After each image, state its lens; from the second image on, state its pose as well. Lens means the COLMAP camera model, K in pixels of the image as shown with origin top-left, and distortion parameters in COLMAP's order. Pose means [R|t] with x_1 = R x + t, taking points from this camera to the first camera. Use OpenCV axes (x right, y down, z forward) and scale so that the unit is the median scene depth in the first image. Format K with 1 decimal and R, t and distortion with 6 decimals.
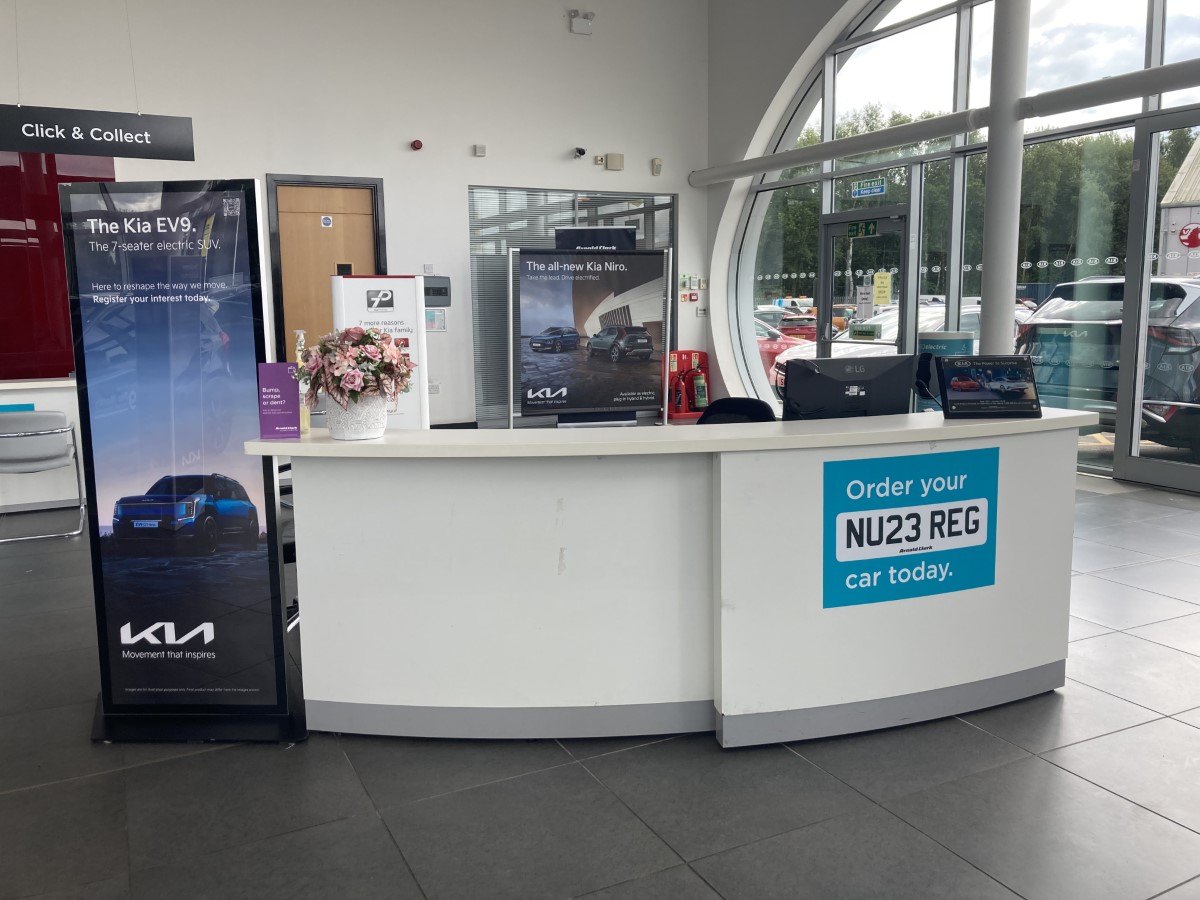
lens RADIAL K [[987.8, 0, 586.1], [0, 987.8, 441.8], [0, 0, 1]] dist [0.044605, -0.043435]
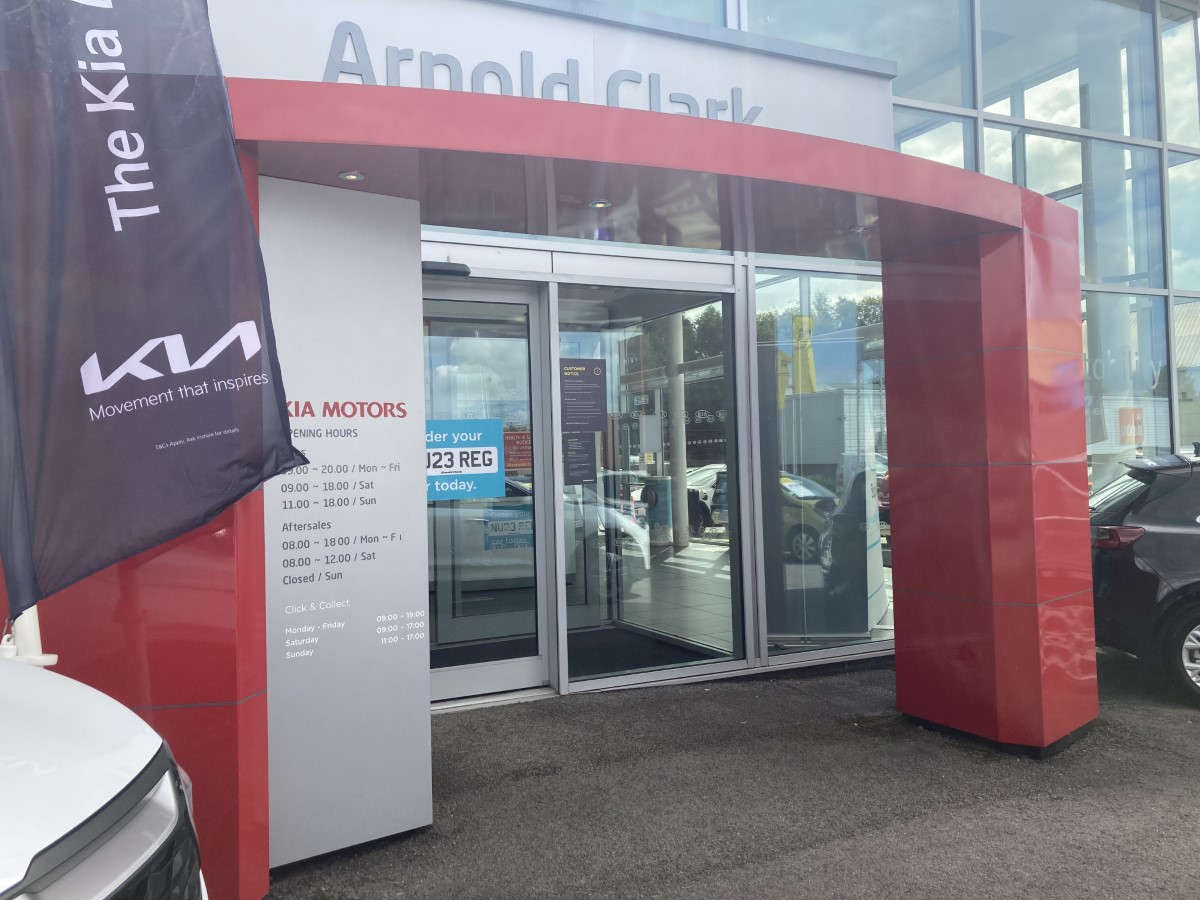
lens RADIAL K [[974.6, 0, 592.1], [0, 974.6, 436.6], [0, 0, 1]] dist [0.044563, -0.041079]
pose [[0.994428, -0.009098, 0.105027, 0.398112], [0.026330, 0.986129, -0.163877, 0.340627], [-0.102080, 0.165730, 0.980874, -0.781863]]
